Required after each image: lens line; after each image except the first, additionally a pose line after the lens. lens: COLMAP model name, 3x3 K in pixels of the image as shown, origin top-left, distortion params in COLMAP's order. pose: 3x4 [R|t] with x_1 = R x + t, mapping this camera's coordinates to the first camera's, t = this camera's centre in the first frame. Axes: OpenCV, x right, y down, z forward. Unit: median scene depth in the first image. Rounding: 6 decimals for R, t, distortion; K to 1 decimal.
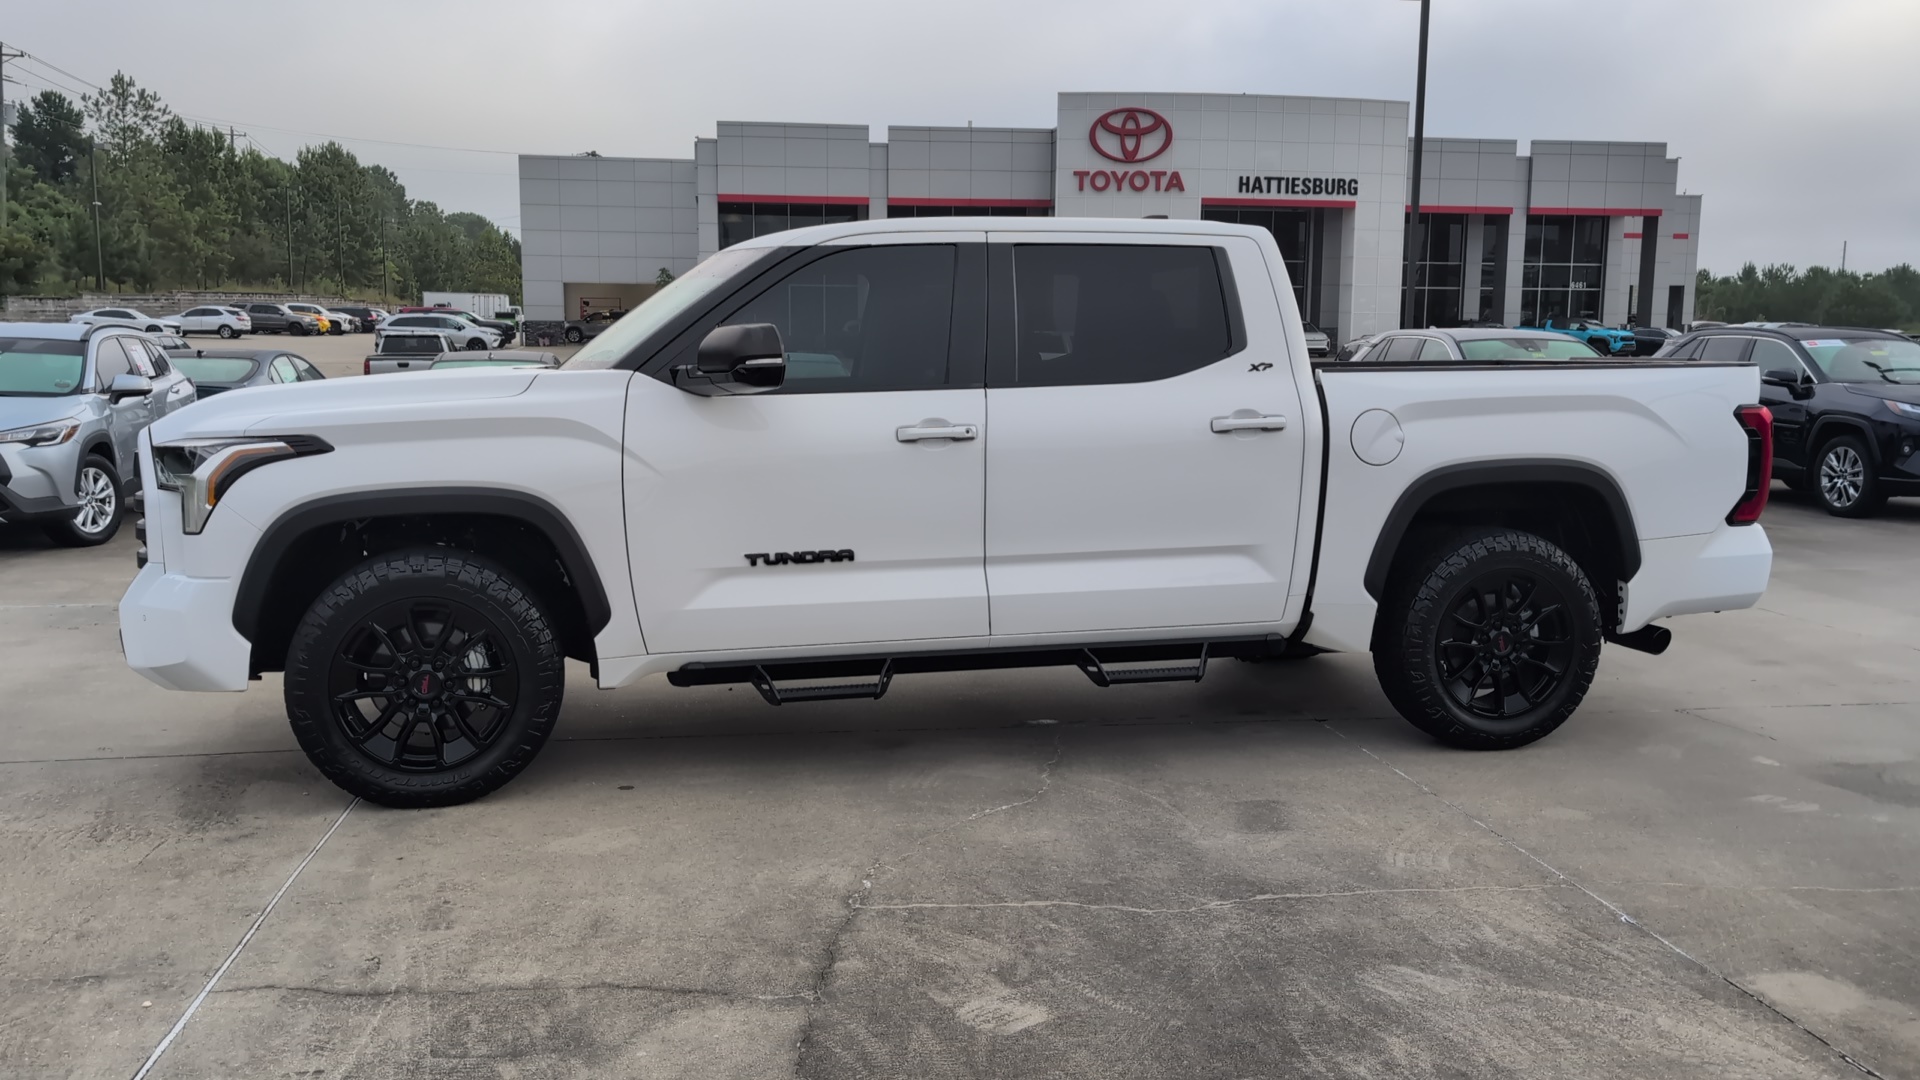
lens RADIAL K [[1630.5, 0, 953.8], [0, 1630.5, 551.9], [0, 0, 1]] dist [0.021871, -0.003921]
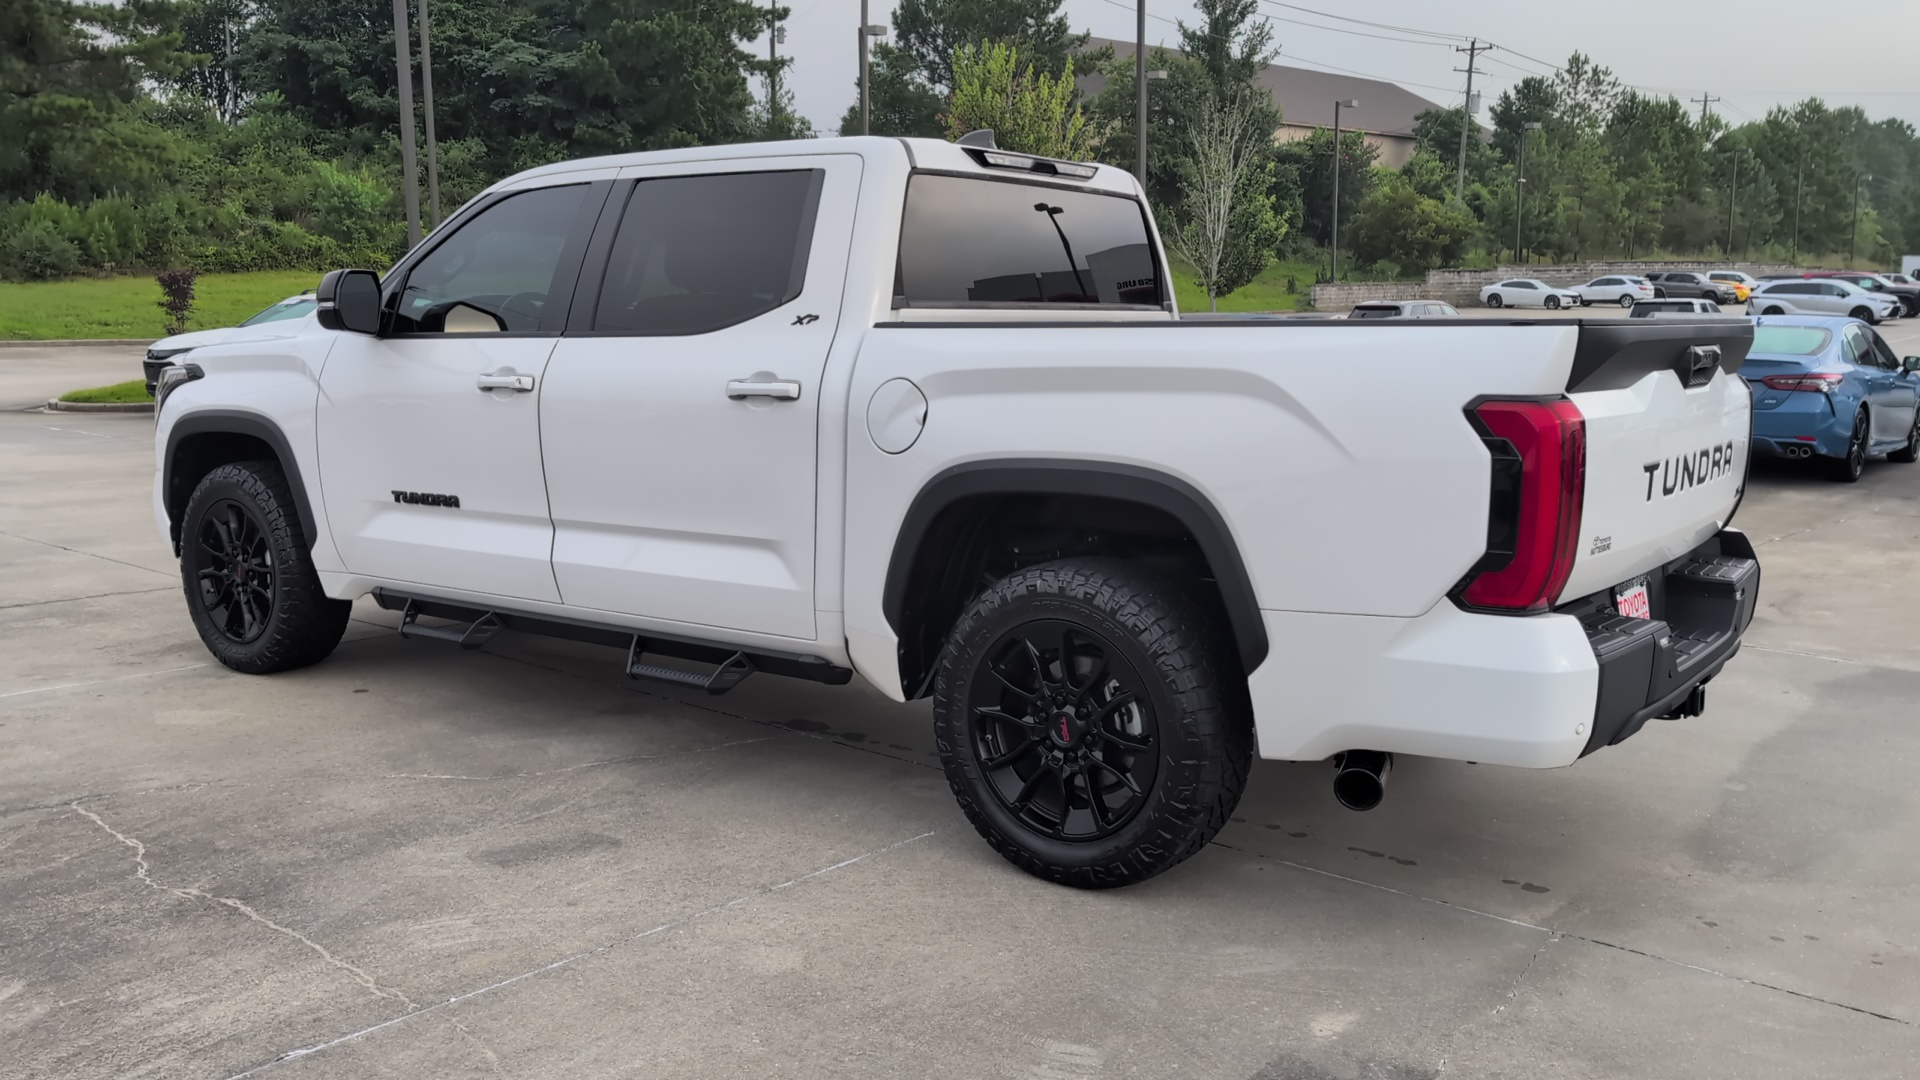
lens RADIAL K [[1622.1, 0, 957.4], [0, 1622.1, 573.9], [0, 0, 1]] dist [0.009416, -0.004729]
pose [[0.645228, 0.123634, -0.753920, 0.081196], [-0.099589, 0.992010, 0.077446, -0.005623], [0.757472, 0.025111, 0.652385, 0.052967]]
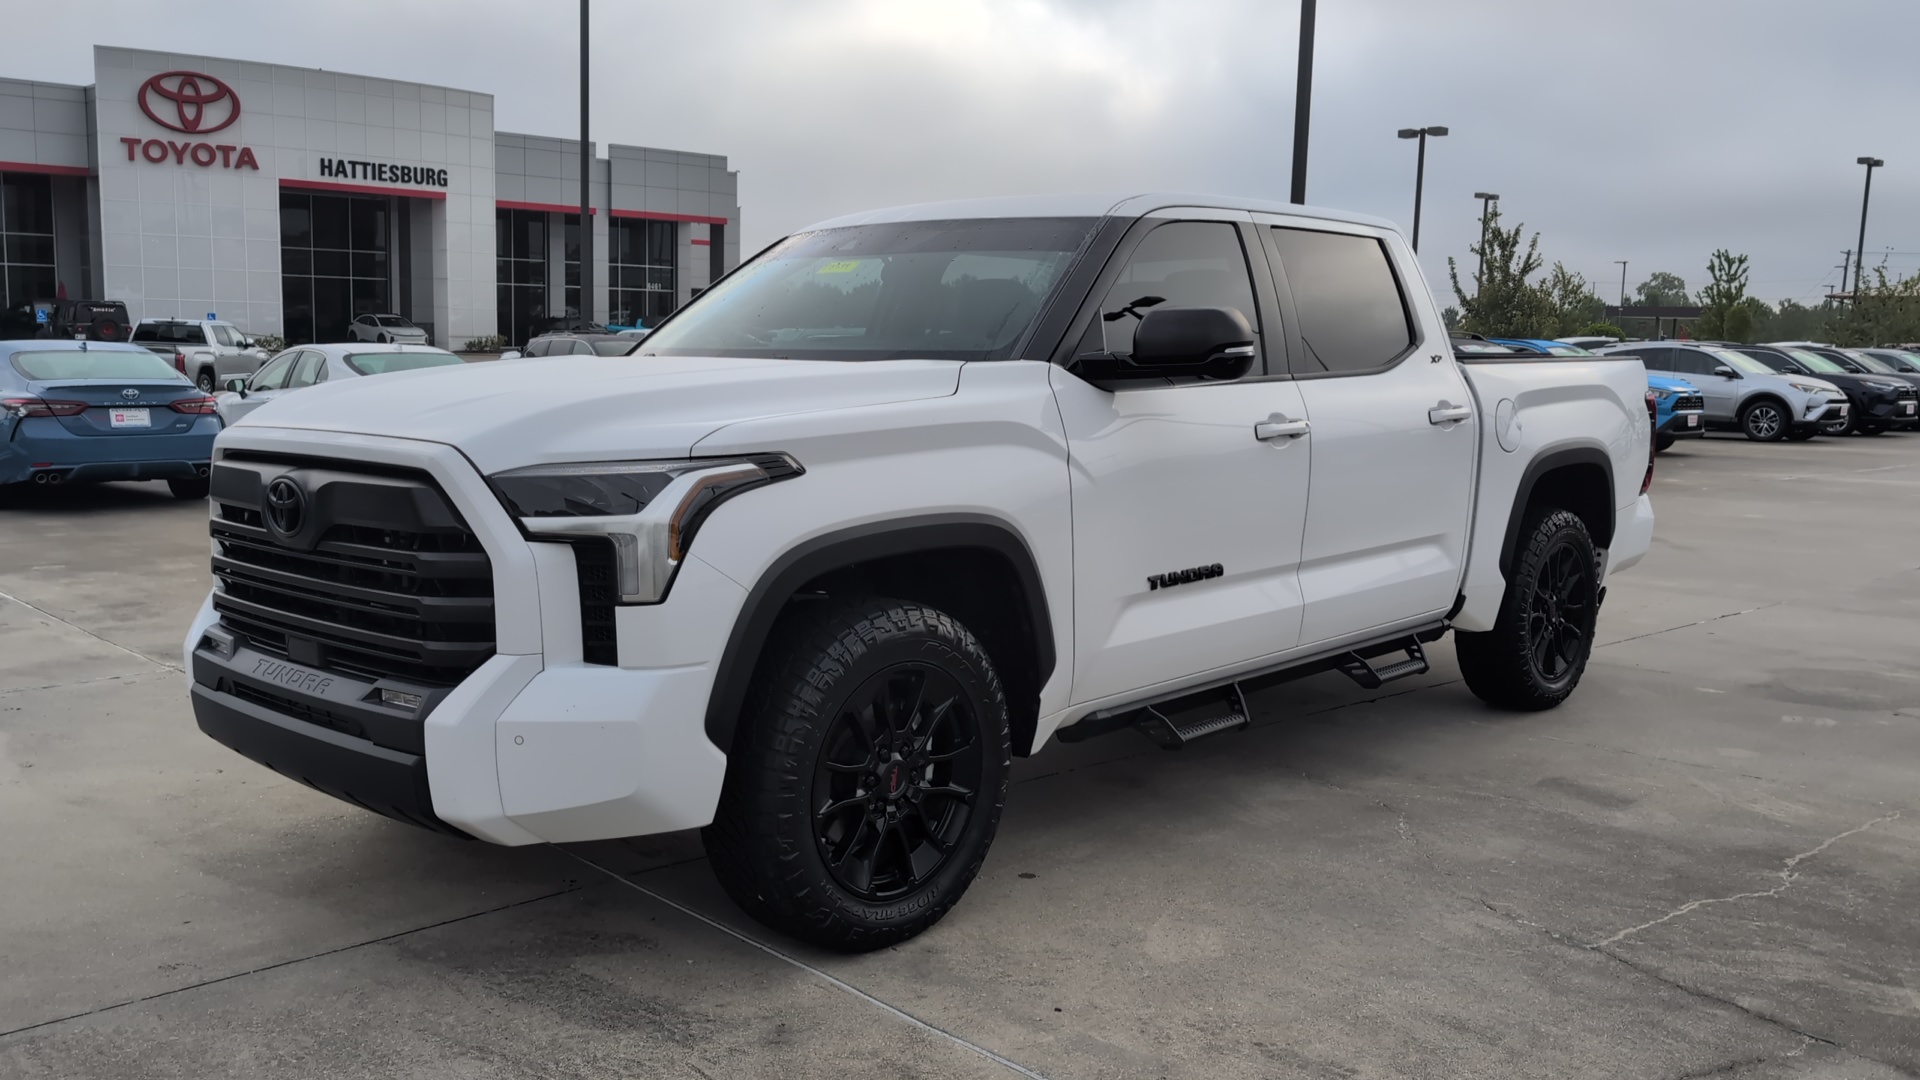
lens RADIAL K [[1638.7, 0, 960.0], [0, 1638.7, 540.0], [0, 0, 1]] dist [0.012277, 0.000574]
pose [[0.825696, -0.059619, 0.560955, -0.061496], [0.063081, 0.997921, 0.013208, -0.003167], [-0.560577, 0.024479, 0.827741, 0.031081]]
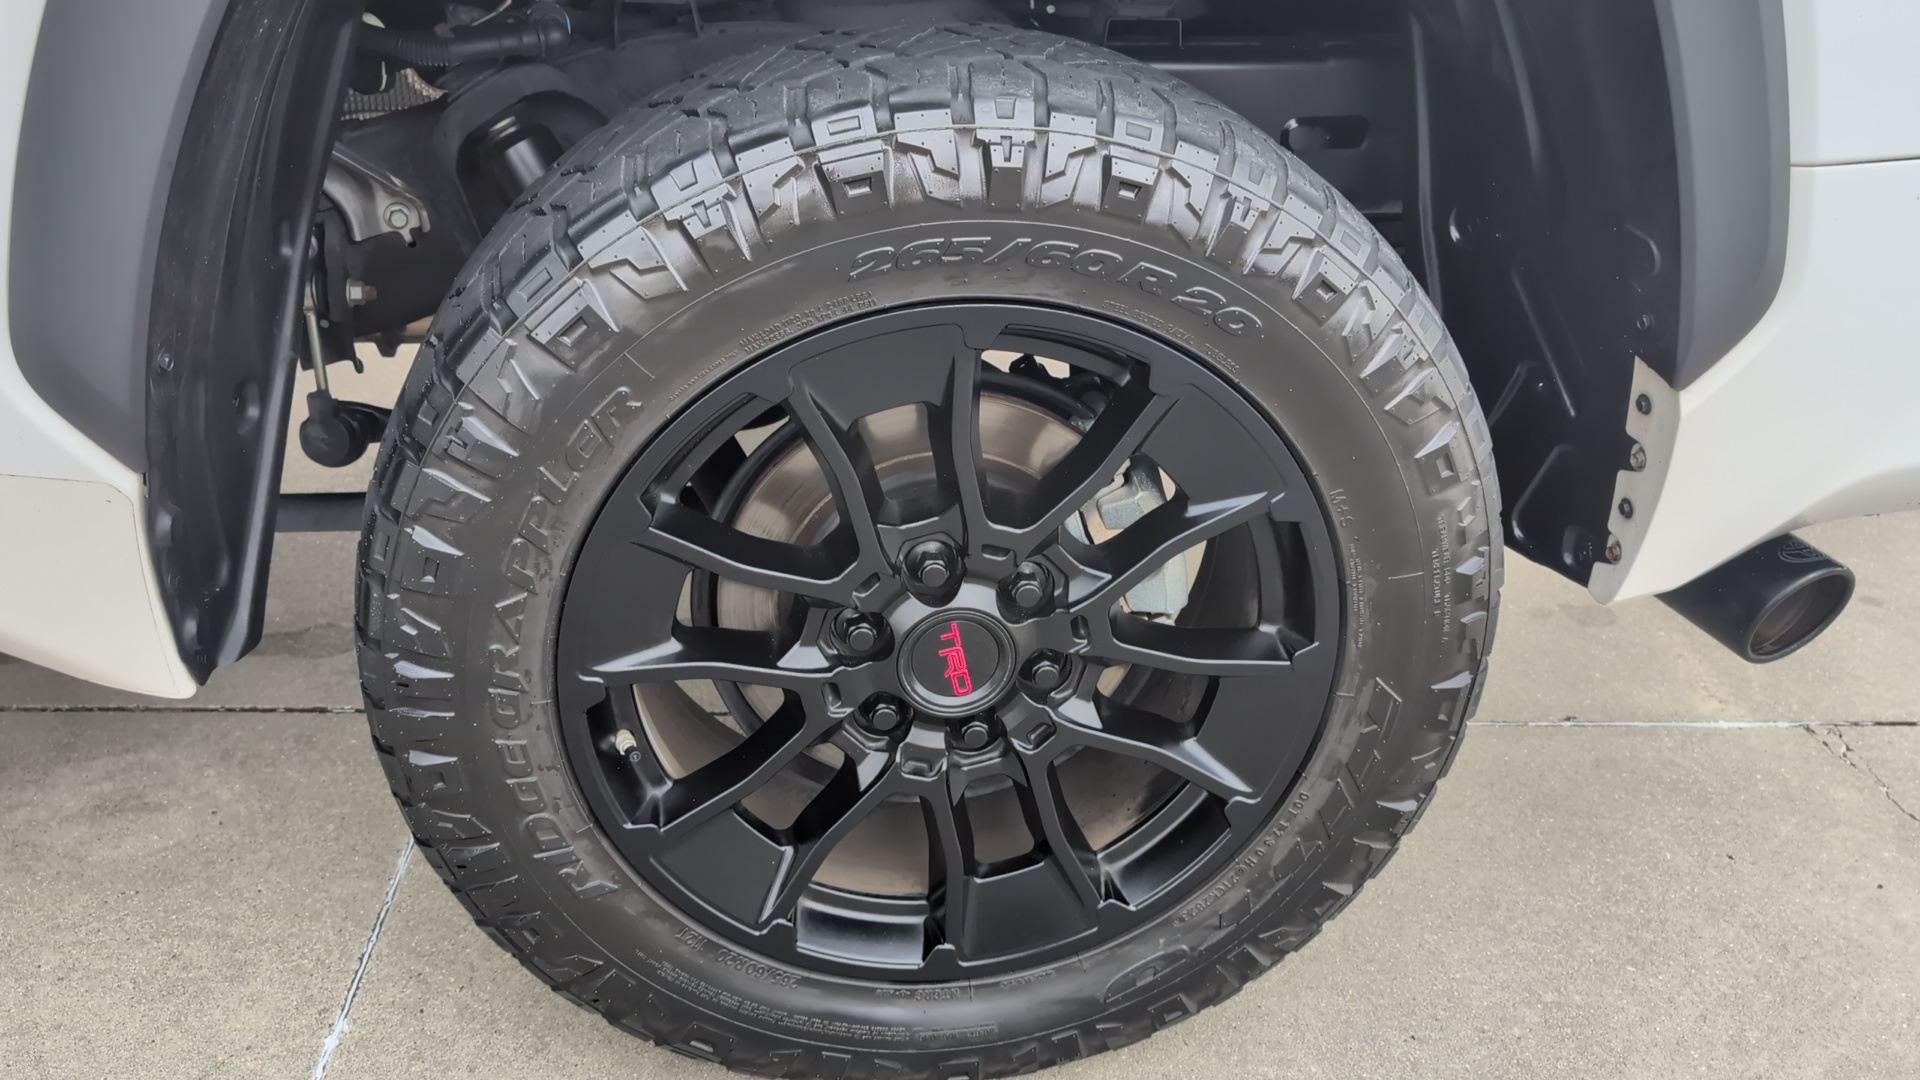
lens RADIAL K [[1630.5, 0, 953.8], [0, 1630.5, 551.9], [0, 0, 1]] dist [0.021871, -0.003921]
pose [[0.995601, 0.073976, -0.057504, 0.034799], [-0.049258, 0.935306, 0.350394, -0.002508], [0.079705, -0.346020, 0.934835, 0.082799]]
